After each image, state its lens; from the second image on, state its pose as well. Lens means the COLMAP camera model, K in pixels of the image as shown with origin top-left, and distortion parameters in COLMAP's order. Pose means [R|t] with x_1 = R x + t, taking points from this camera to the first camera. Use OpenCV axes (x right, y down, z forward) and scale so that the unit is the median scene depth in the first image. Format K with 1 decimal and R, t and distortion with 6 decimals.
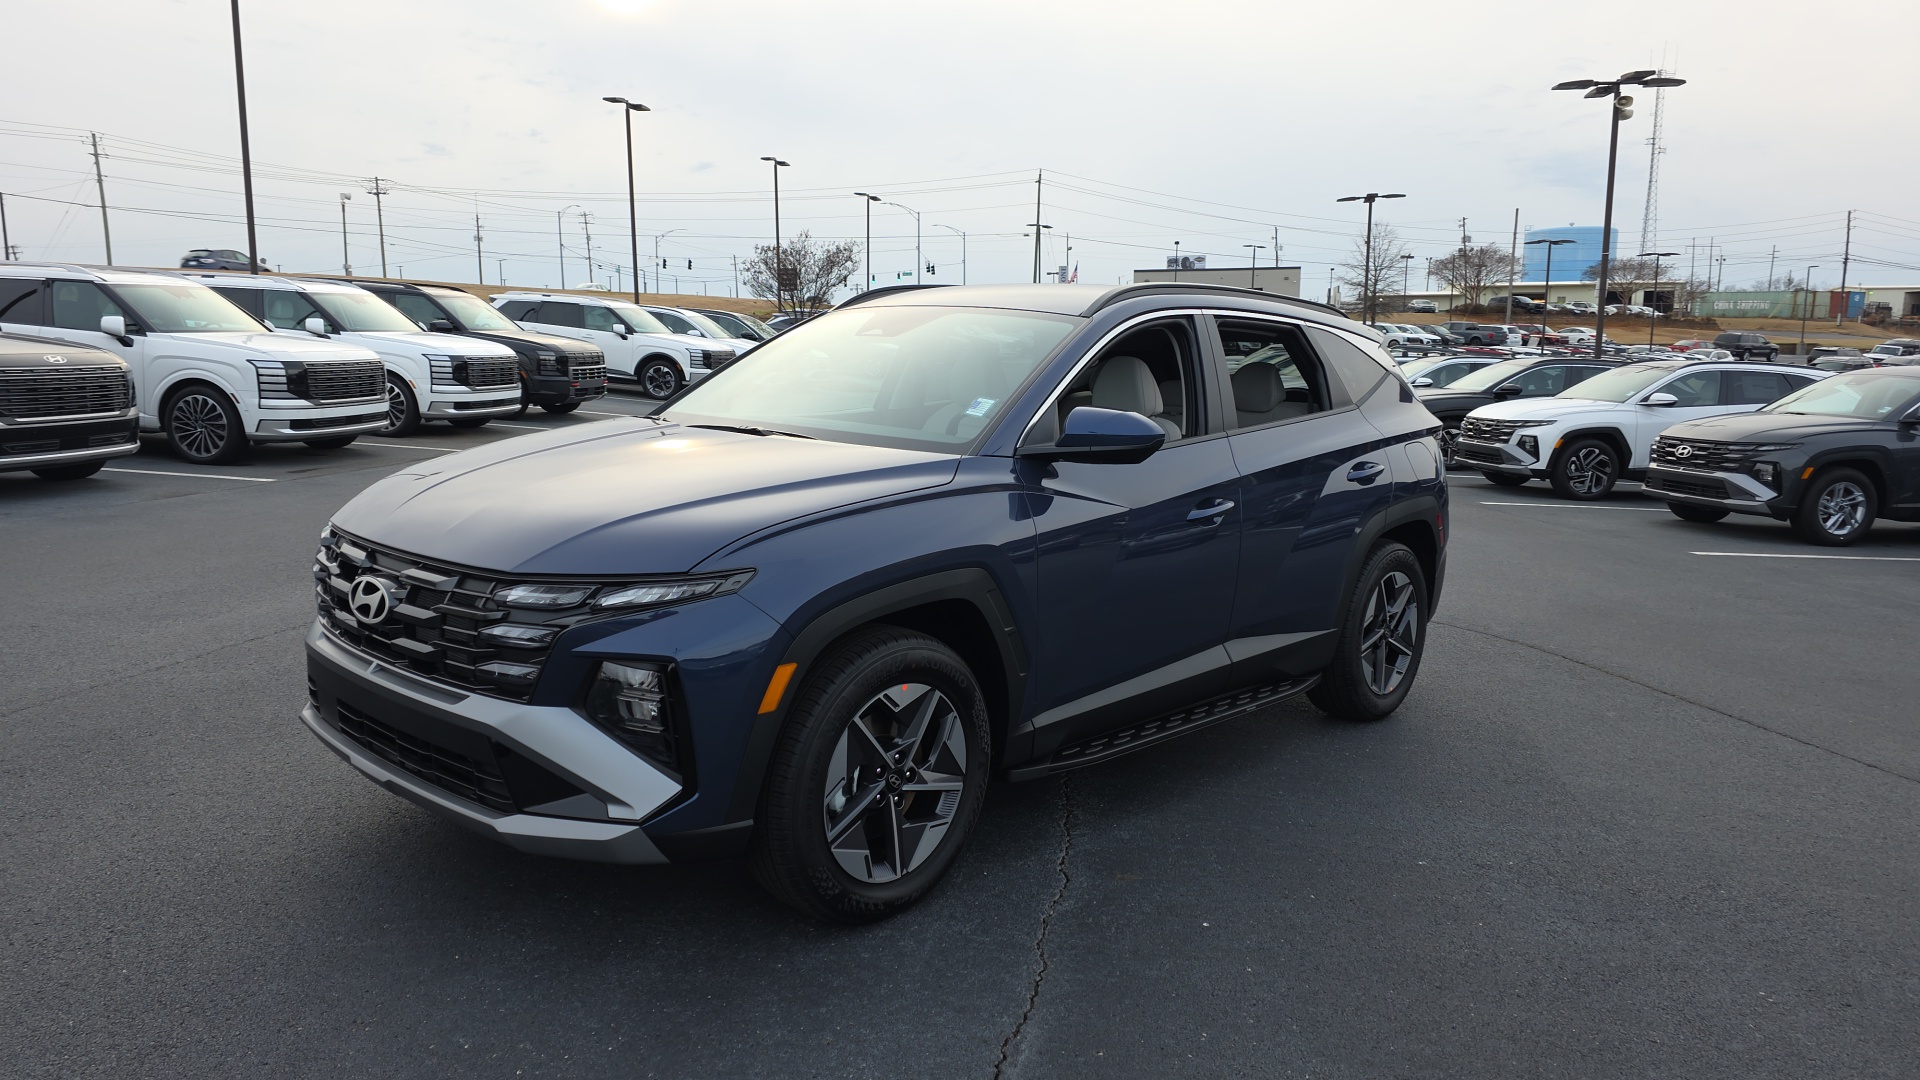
lens RADIAL K [[1277.9, 0, 937.0], [0, 1277.9, 542.6], [0, 0, 1]] dist [0.064292, -0.064809]
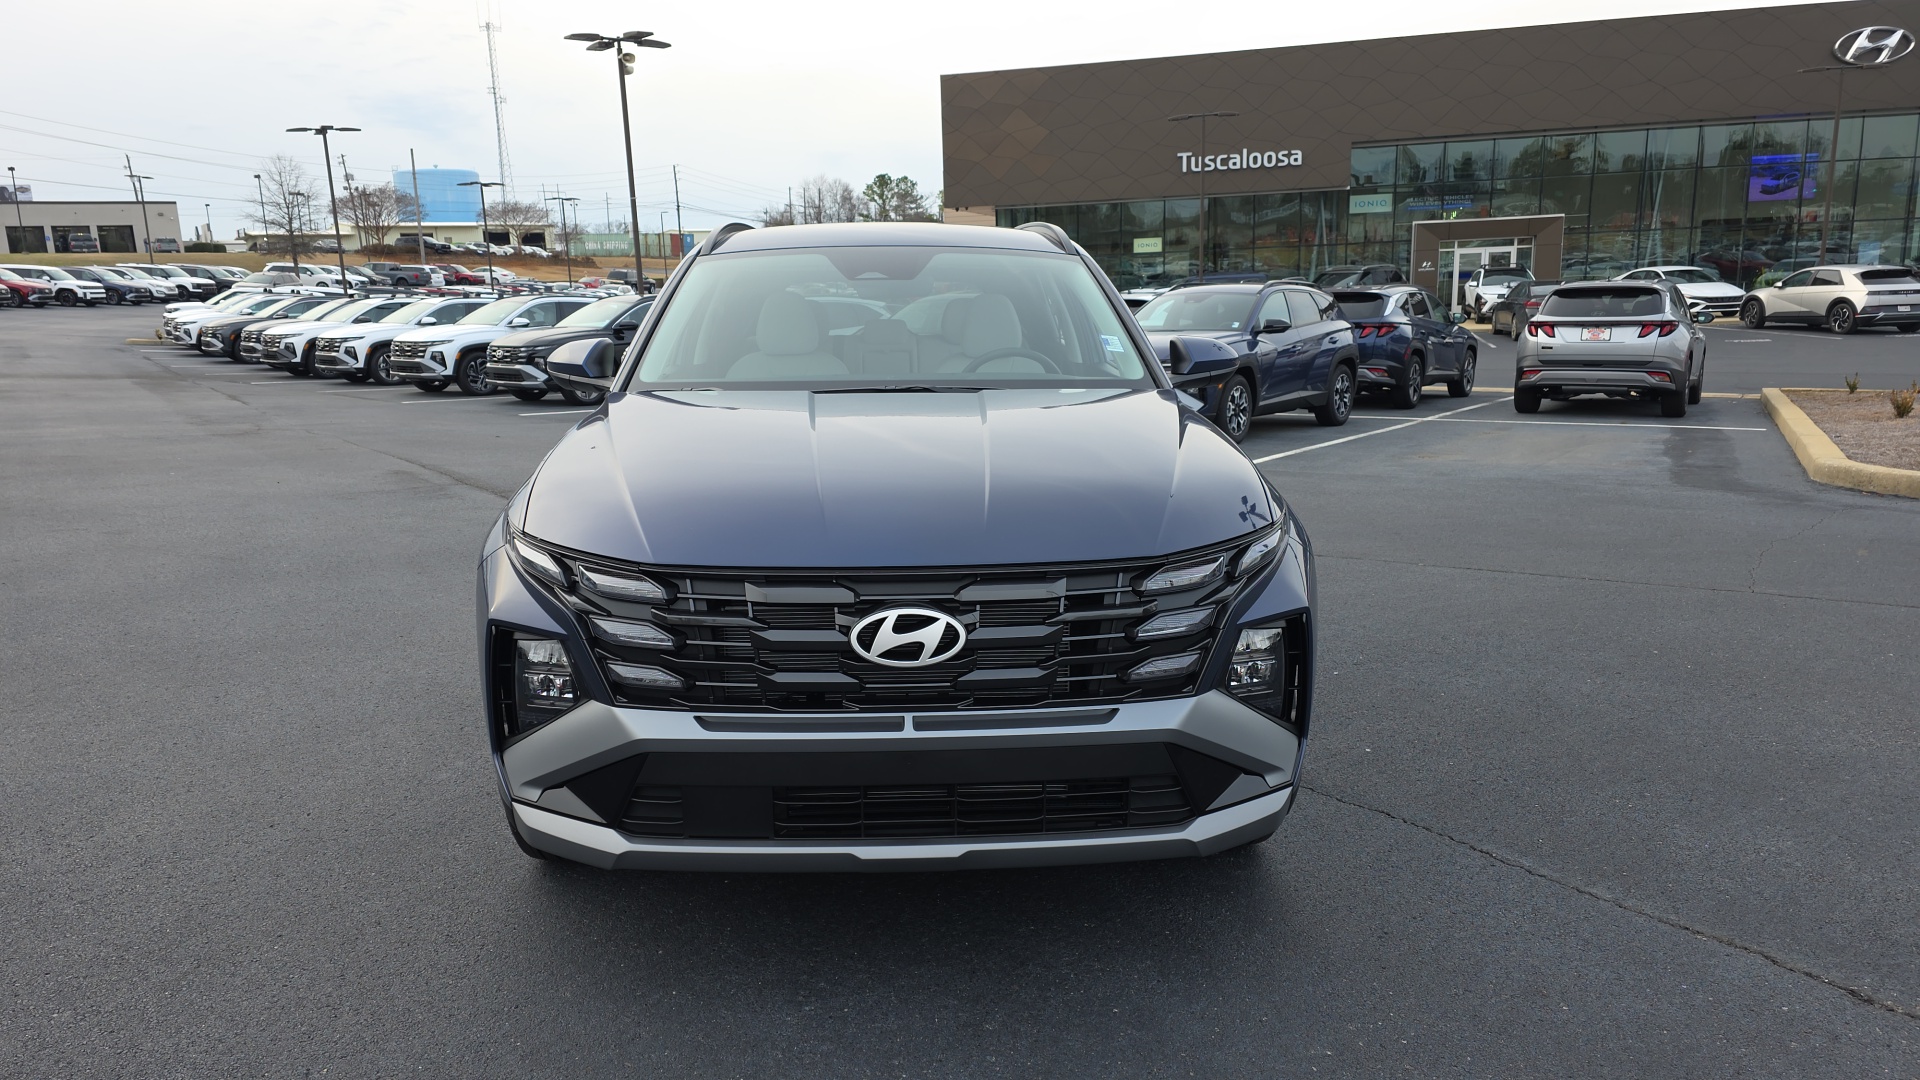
lens RADIAL K [[1277.9, 0, 937.0], [0, 1277.9, 542.6], [0, 0, 1]] dist [0.064292, -0.064809]
pose [[0.683054, -0.172257, 0.709764, -0.137090], [0.140736, 0.984620, 0.103524, -0.012691], [-0.716680, 0.029177, 0.696791, 0.064618]]
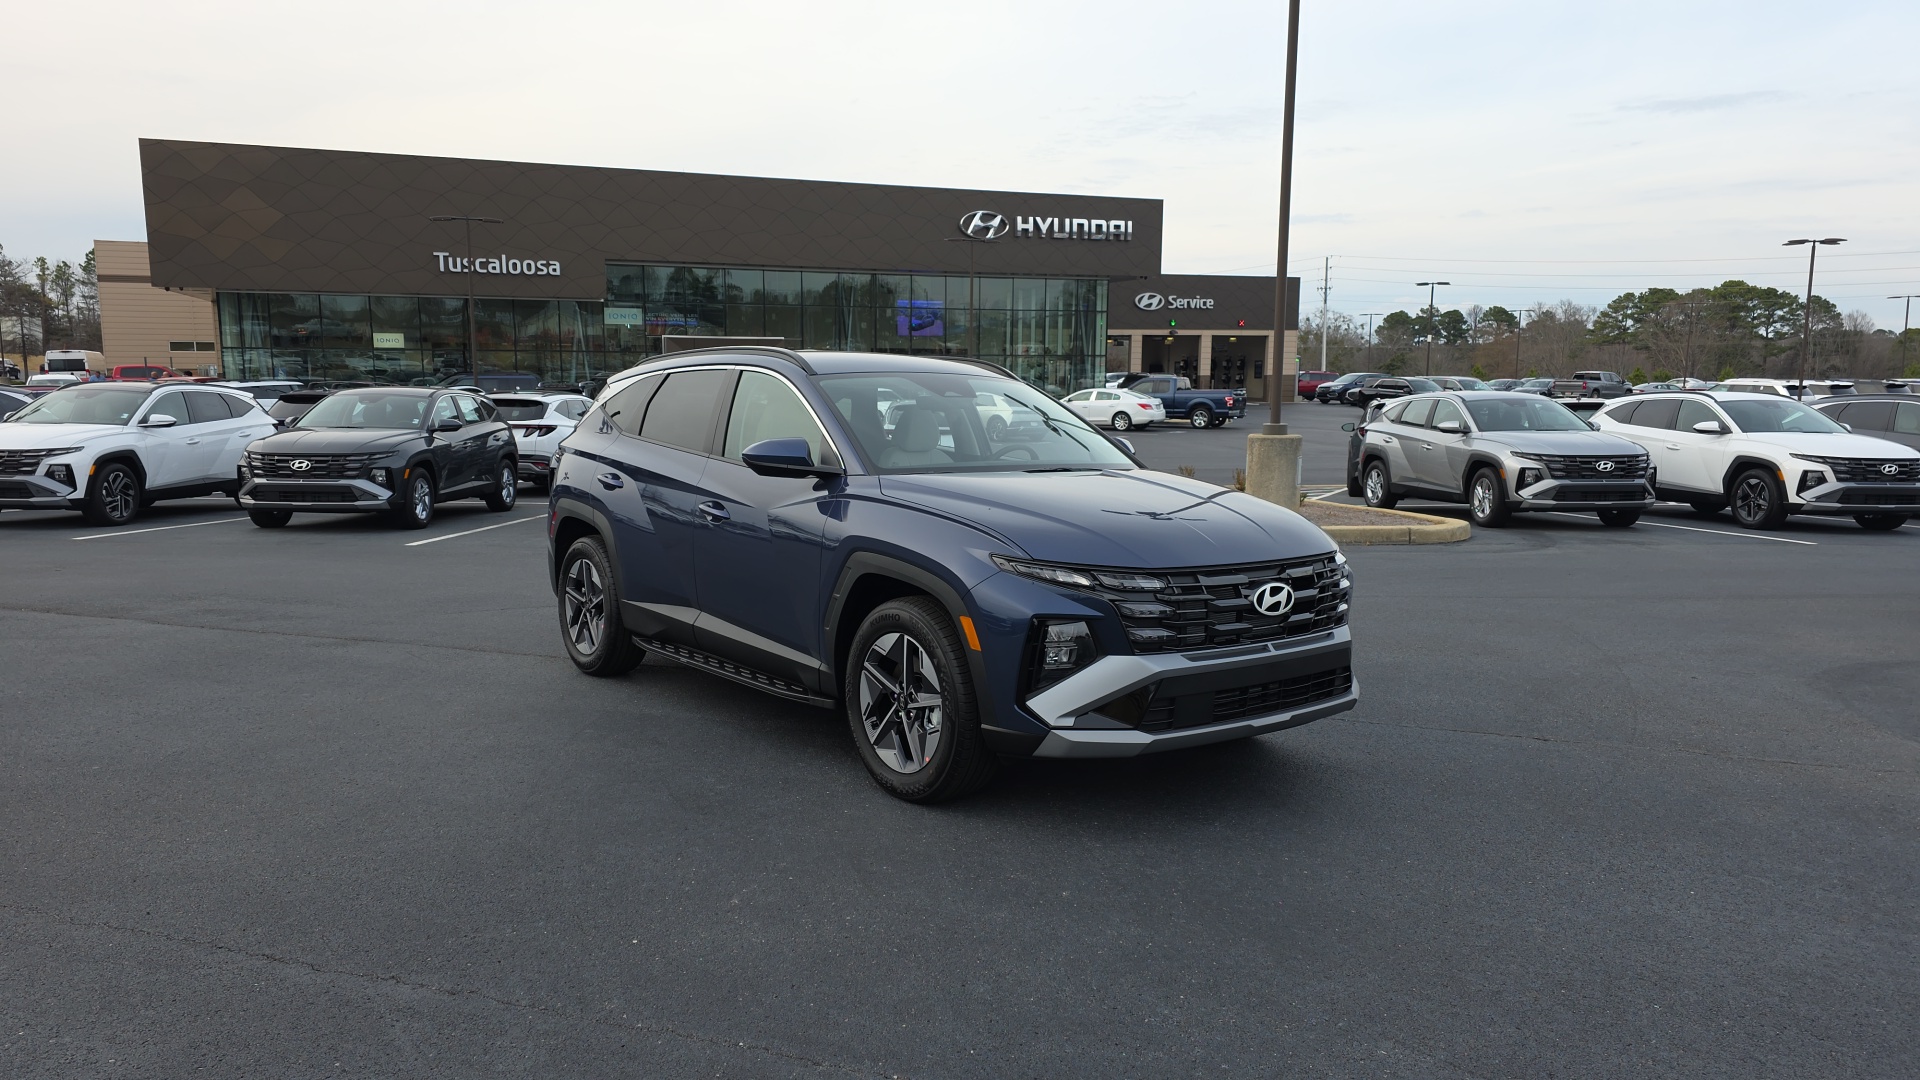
lens RADIAL K [[1277.9, 0, 937.0], [0, 1277.9, 542.6], [0, 0, 1]] dist [0.064292, -0.064809]
pose [[0.126481, -0.136475, 0.982536, -0.265638], [0.138886, 0.983171, 0.118685, -0.033616], [-0.982198, 0.121449, 0.143307, 0.164638]]
